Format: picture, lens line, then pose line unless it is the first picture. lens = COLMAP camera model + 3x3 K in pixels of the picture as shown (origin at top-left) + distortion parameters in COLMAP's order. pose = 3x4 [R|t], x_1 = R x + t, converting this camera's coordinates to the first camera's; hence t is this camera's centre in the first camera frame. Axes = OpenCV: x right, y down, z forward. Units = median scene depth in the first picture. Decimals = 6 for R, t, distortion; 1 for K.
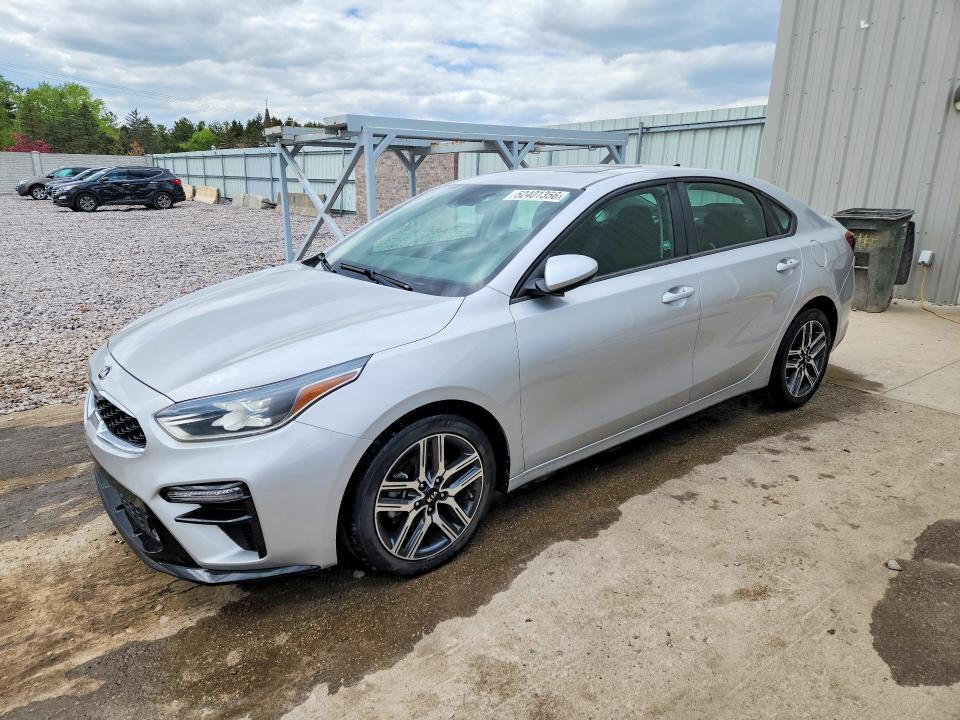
lens RADIAL K [[638.2, 0, 482.8], [0, 638.2, 364.9], [0, 0, 1]] dist [0.037003, -0.029910]
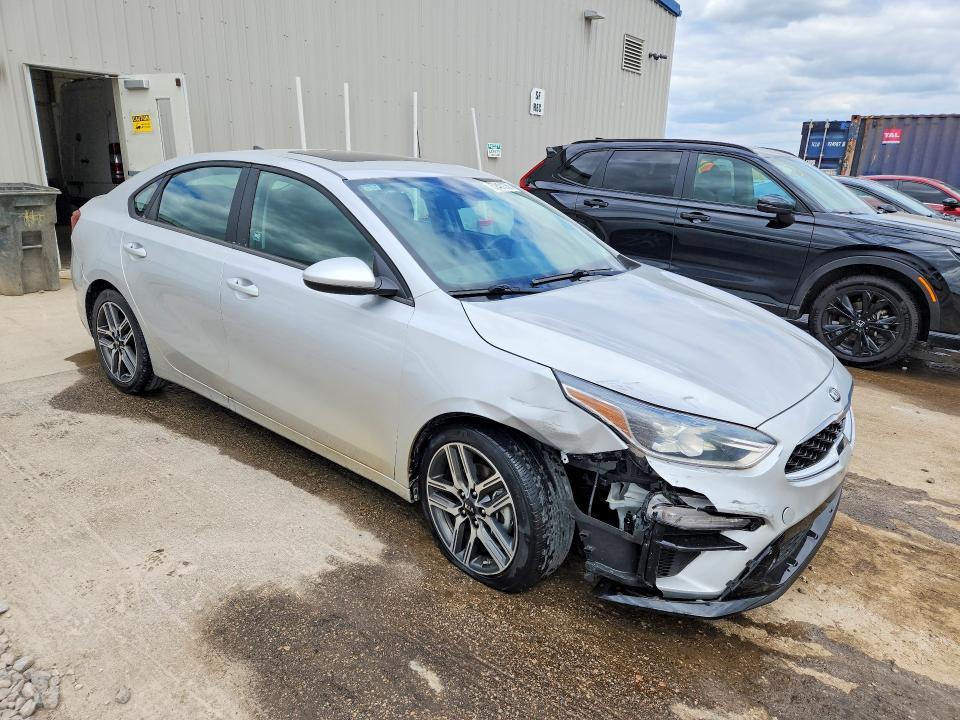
lens RADIAL K [[638.2, 0, 486.4], [0, 638.2, 364.3], [0, 0, 1]] dist [0.037003, -0.029910]
pose [[-0.230746, -0.305198, 0.923910, -1.372709], [0.246427, 0.900247, 0.358927, -0.502773], [-0.941291, 0.310498, -0.132520, 1.642916]]
